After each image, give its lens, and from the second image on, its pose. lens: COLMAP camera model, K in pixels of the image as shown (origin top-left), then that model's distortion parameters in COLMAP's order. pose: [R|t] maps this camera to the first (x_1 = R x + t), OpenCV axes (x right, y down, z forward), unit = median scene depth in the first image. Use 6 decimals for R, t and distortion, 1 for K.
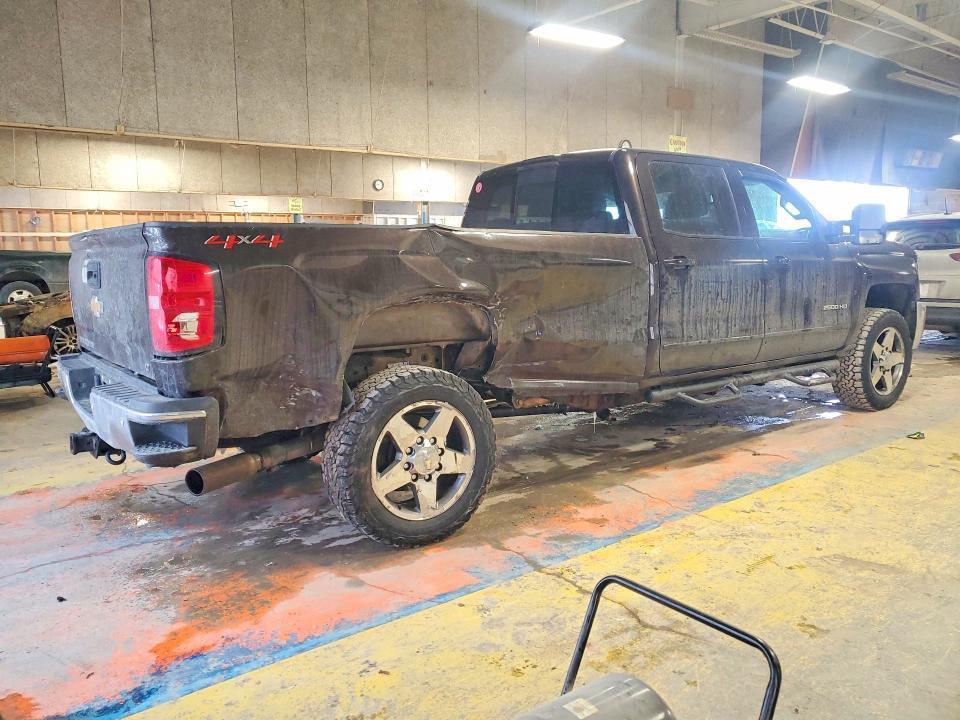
lens RADIAL K [[766.6, 0, 479.7], [0, 766.6, 358.7], [0, 0, 1]] dist [0.001828, 0.015350]
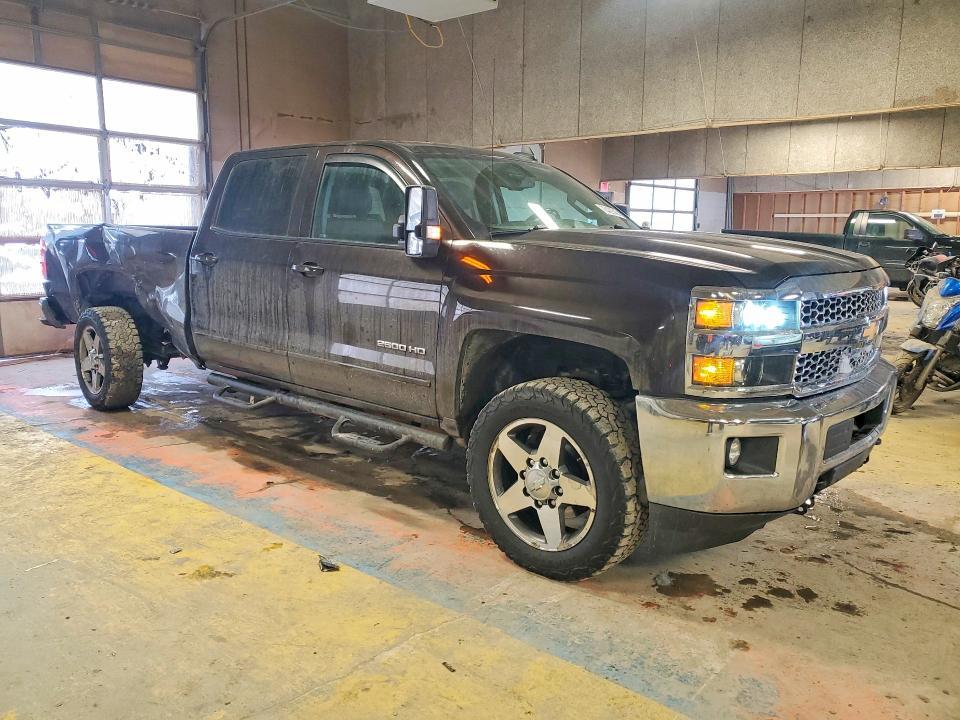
lens RADIAL K [[795.0, 0, 479.7], [0, 795.0, 361.2], [0, 0, 1]] dist [0.002084, 0.004224]
pose [[0.166999, 0.177005, -0.969938, 1.291543], [-0.147541, 0.977163, 0.152921, -0.192265], [0.974855, 0.117568, 0.189301, 1.067729]]
